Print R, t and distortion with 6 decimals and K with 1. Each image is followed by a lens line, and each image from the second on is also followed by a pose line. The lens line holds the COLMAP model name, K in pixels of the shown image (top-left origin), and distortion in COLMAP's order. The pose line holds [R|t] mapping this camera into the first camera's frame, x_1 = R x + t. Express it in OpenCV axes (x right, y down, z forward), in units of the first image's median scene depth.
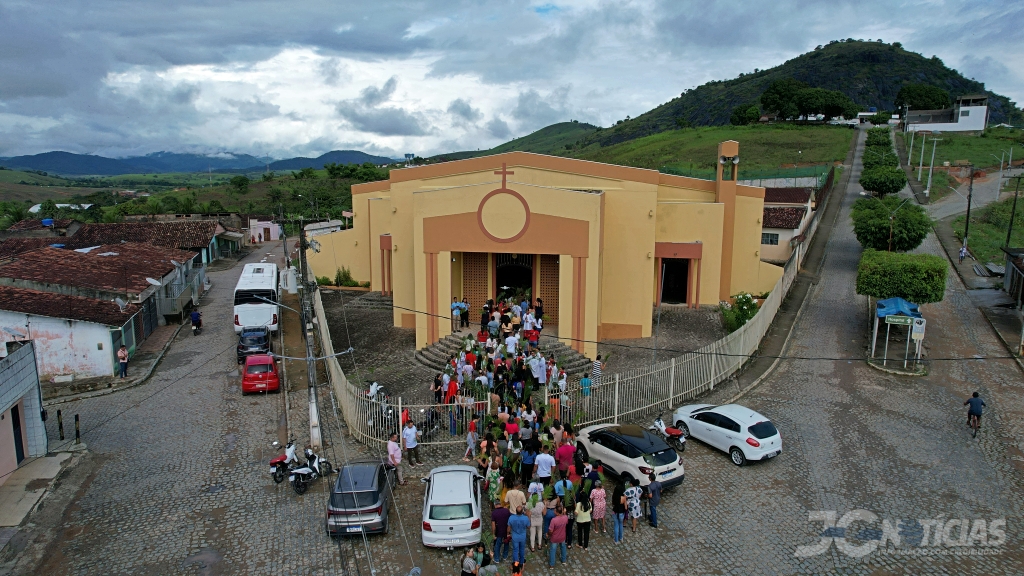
lens RADIAL K [[652.8, 0, 507.1], [0, 652.8, 288.8], [0, 0, 1]] dist [-0.087514, 0.080297]
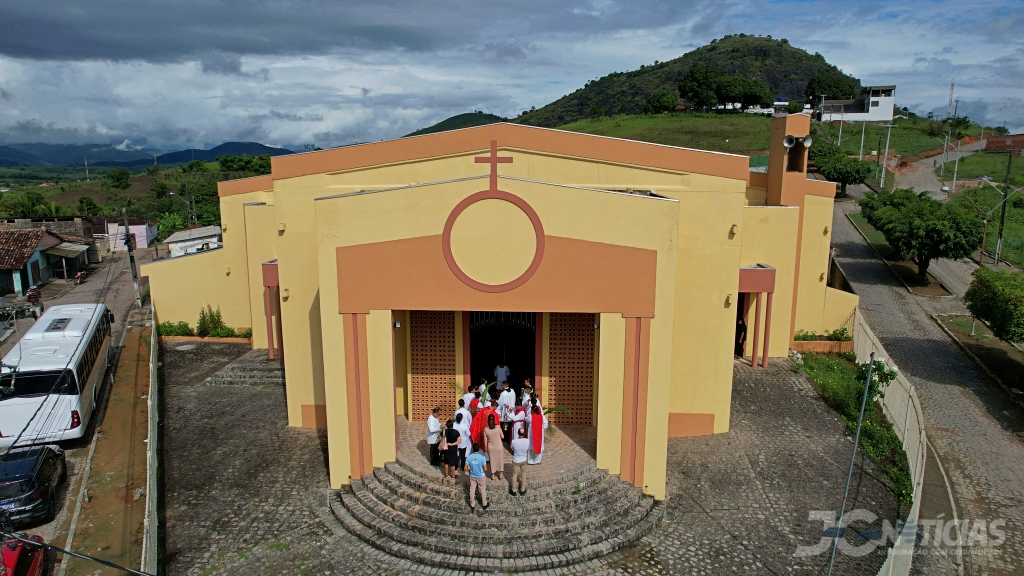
lens RADIAL K [[651.8, 0, 507.2], [0, 651.8, 288.3], [0, 0, 1]] dist [-0.086424, 0.079710]
pose [[0.989613, -0.029687, 0.140661, -0.044736], [0.027894, 0.999503, 0.014706, -0.053331], [-0.141028, -0.010630, 0.989949, 0.311250]]
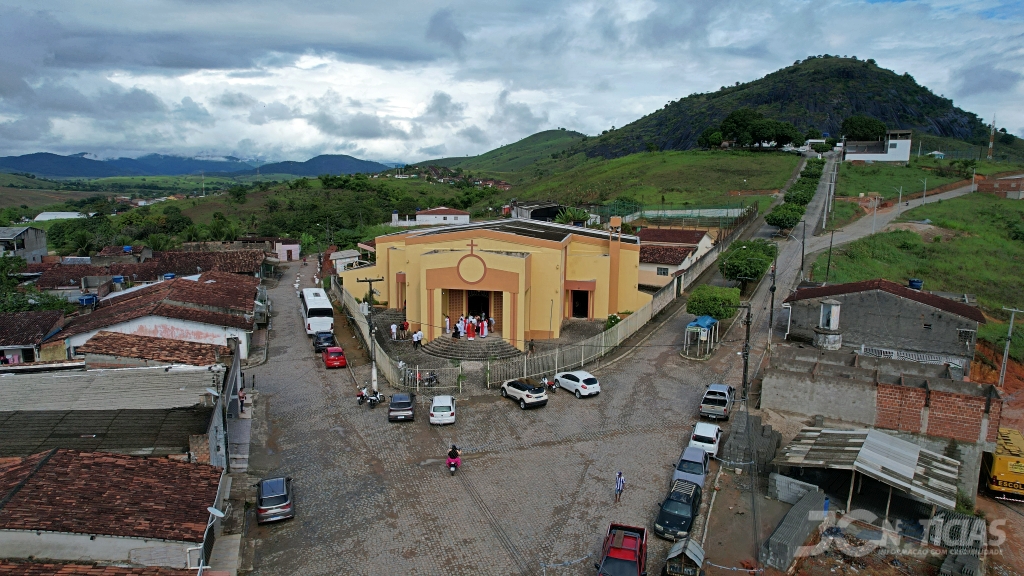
lens RADIAL K [[652.8, 0, 507.1], [0, 652.8, 288.8], [0, 0, 1]] dist [-0.087514, 0.080297]
pose [[0.999812, 0.005541, 0.018560, 0.037990], [-0.005401, 0.999957, -0.007598, -0.029627], [-0.018602, 0.007497, 0.999799, -0.503959]]
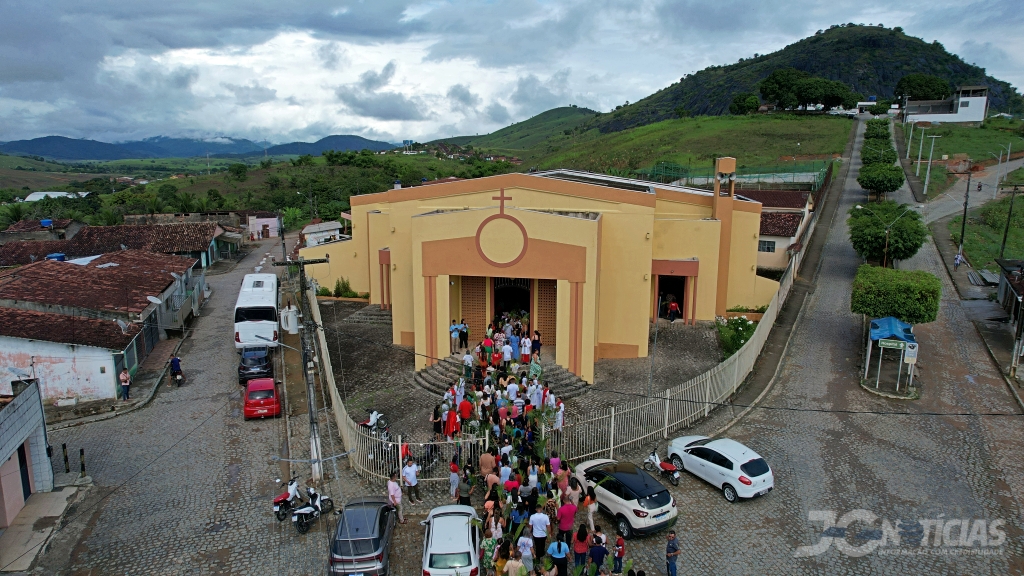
lens RADIAL K [[651.8, 0, 507.2], [0, 651.8, 288.3], [0, 0, 1]] dist [-0.086424, 0.079710]
pose [[0.999998, -0.000397, 0.002172, 0.000765], [0.000348, 0.999745, 0.022598, -0.039707], [-0.002181, -0.022597, 0.999742, -0.005477]]
